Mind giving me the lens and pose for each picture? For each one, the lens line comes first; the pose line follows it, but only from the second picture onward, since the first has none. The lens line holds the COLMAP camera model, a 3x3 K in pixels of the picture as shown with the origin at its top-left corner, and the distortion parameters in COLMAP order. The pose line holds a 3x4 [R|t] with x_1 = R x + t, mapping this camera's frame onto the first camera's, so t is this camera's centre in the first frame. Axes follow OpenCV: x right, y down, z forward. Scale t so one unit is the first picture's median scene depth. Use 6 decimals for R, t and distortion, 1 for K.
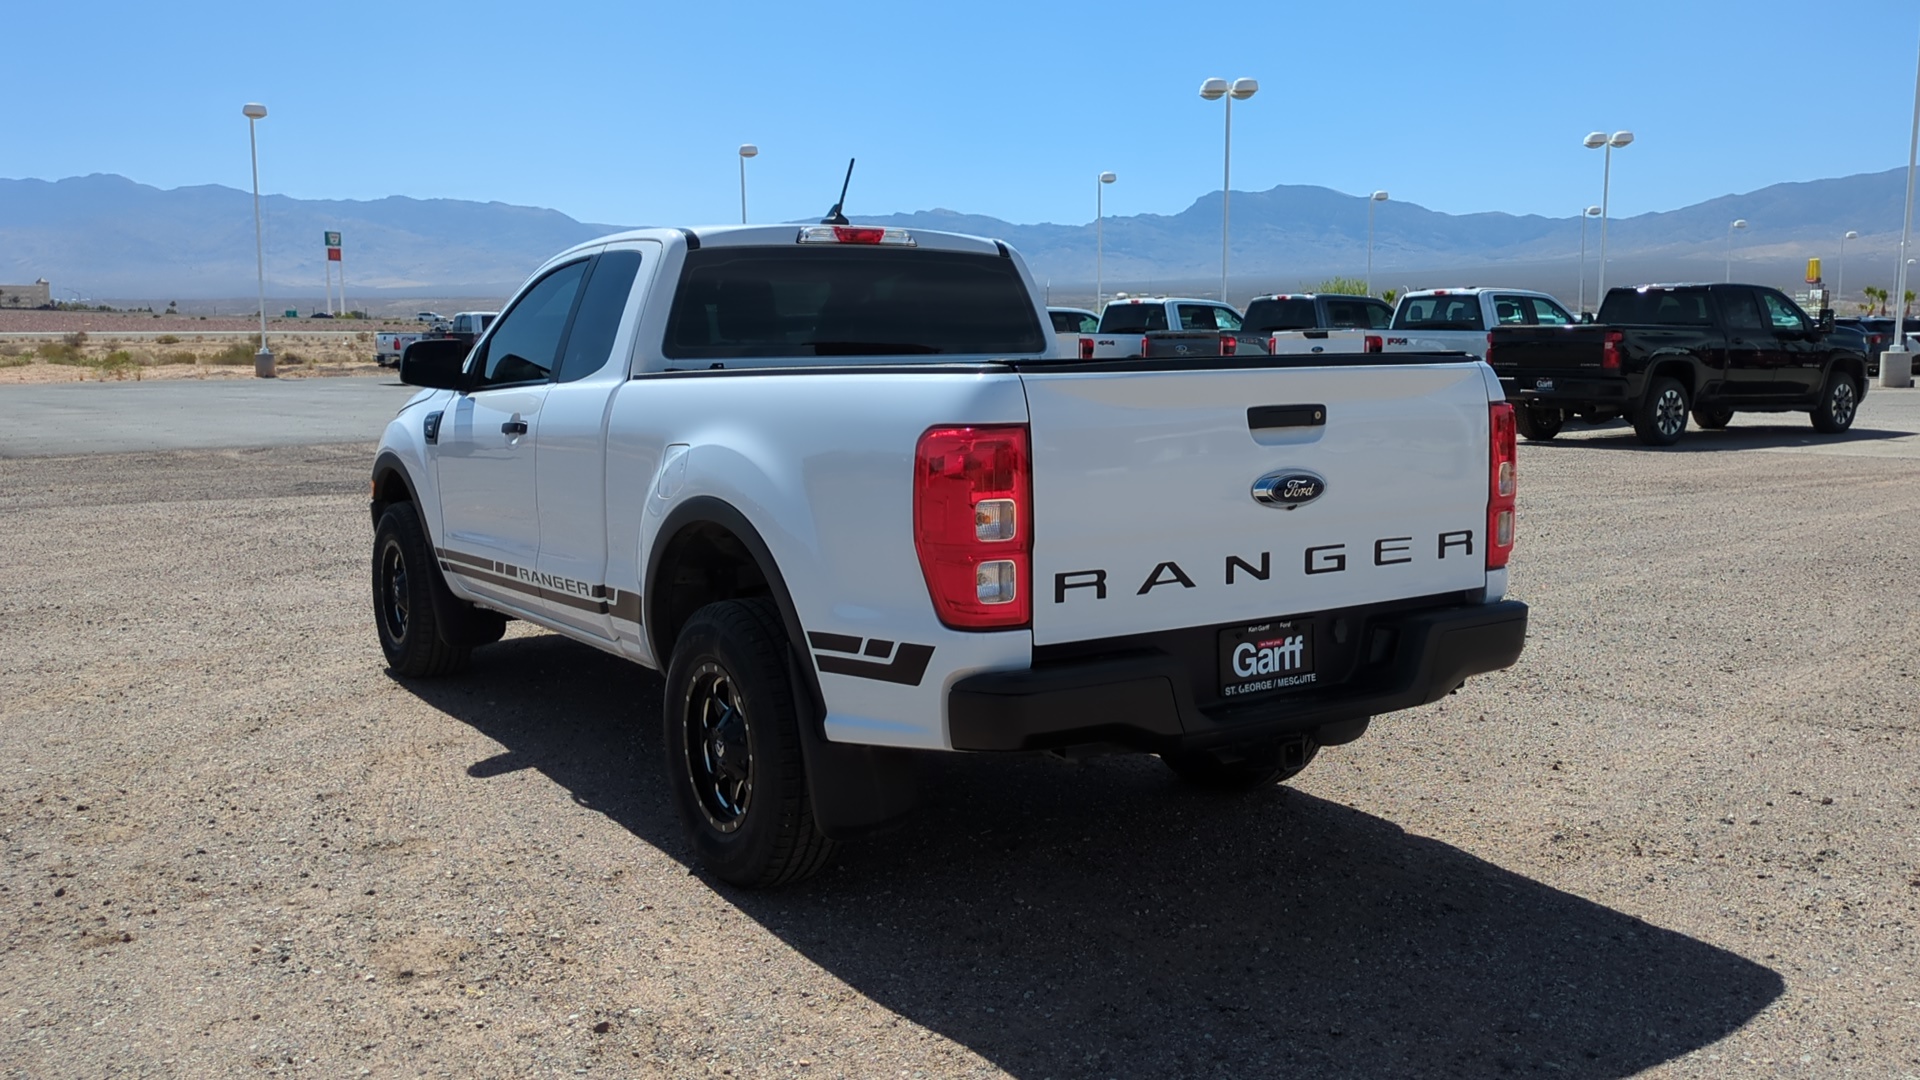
lens RADIAL K [[1644.4, 0, 988.1], [0, 1644.4, 541.6], [0, 0, 1]] dist [0.054586, -0.060093]
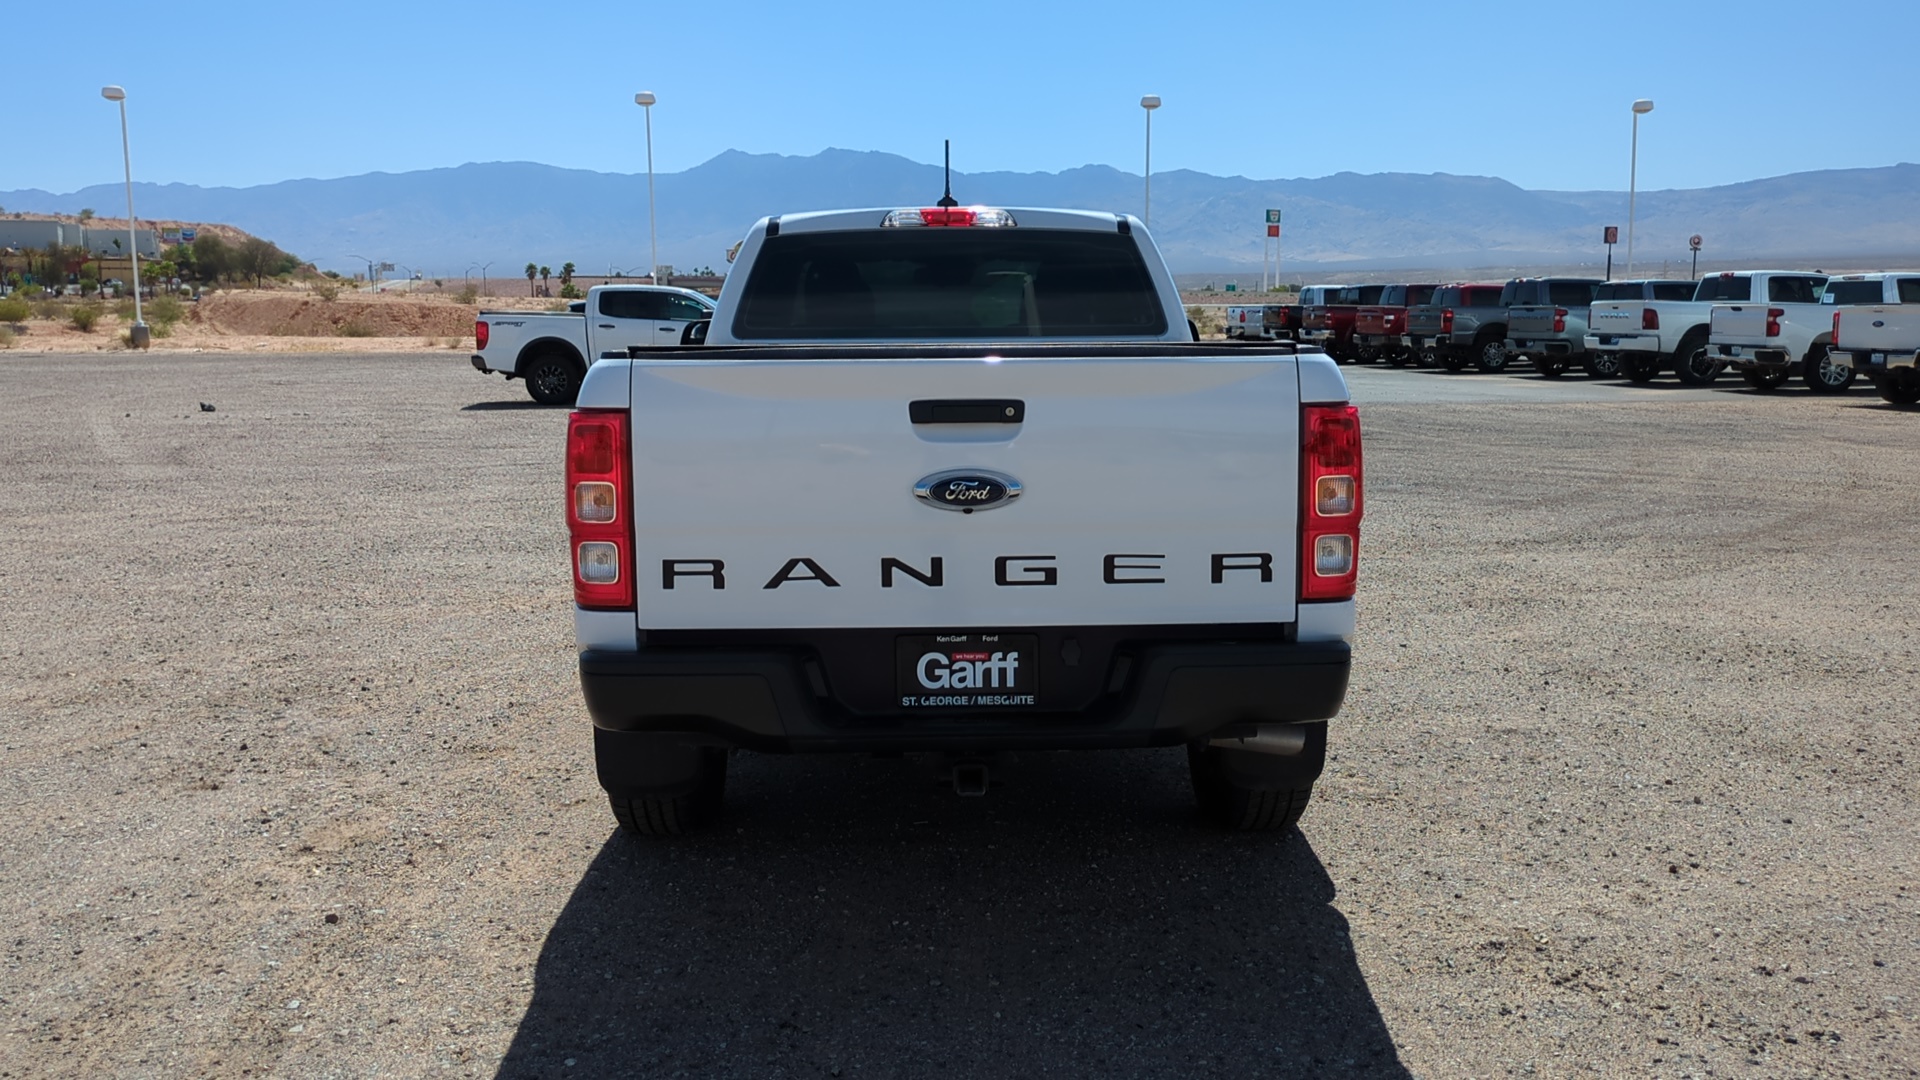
lens RADIAL K [[1644.4, 0, 966.0], [0, 1644.4, 535.8], [0, 0, 1]] dist [0.054586, -0.060093]
pose [[0.850387, 0.072767, -0.521102, 0.629306], [-0.065705, 0.997324, 0.032044, -0.034377], [0.522039, 0.006989, 0.852893, 0.206336]]
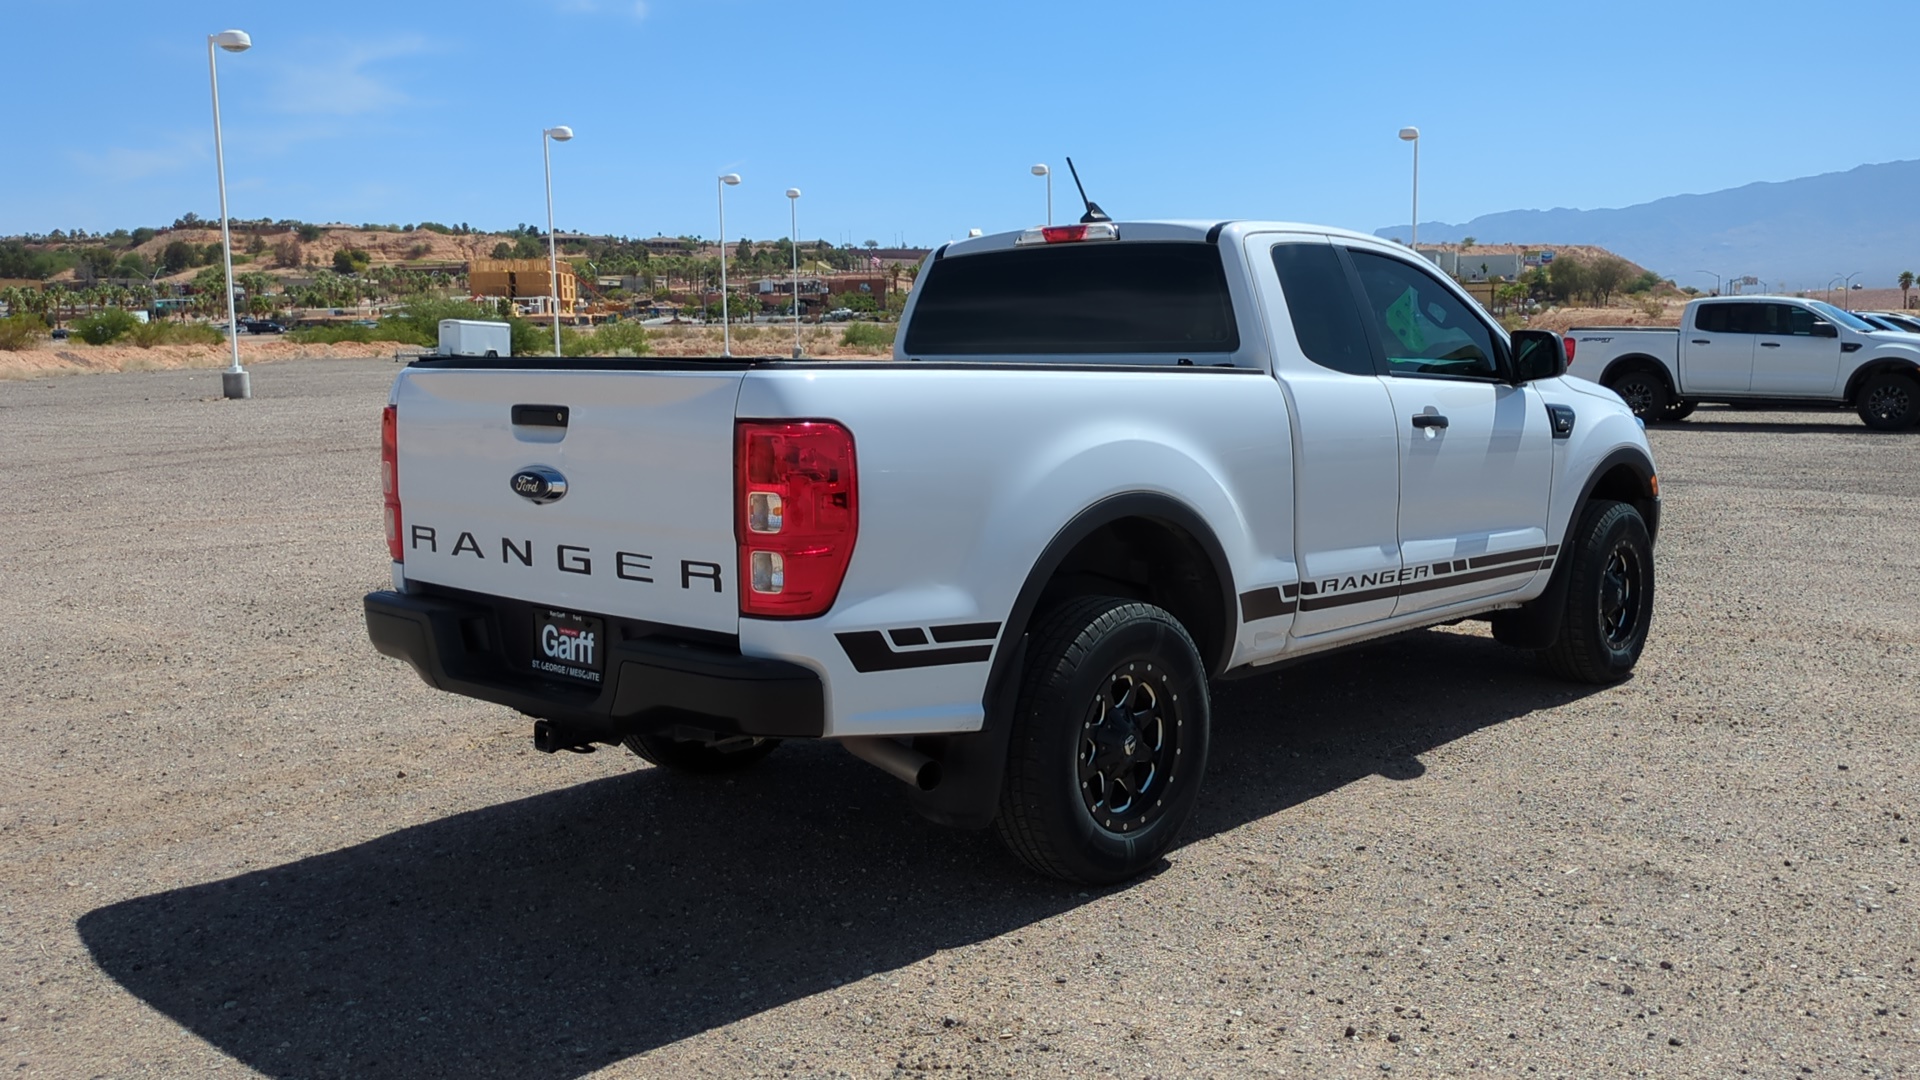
lens RADIAL K [[1644.4, 0, 983.3], [0, 1644.4, 543.9], [0, 0, 1]] dist [0.054586, -0.060093]
pose [[0.252103, 0.122387, -0.959930, 1.211087], [-0.111211, 0.989062, 0.096895, -0.122187], [0.961289, 0.082327, 0.262957, 0.949101]]
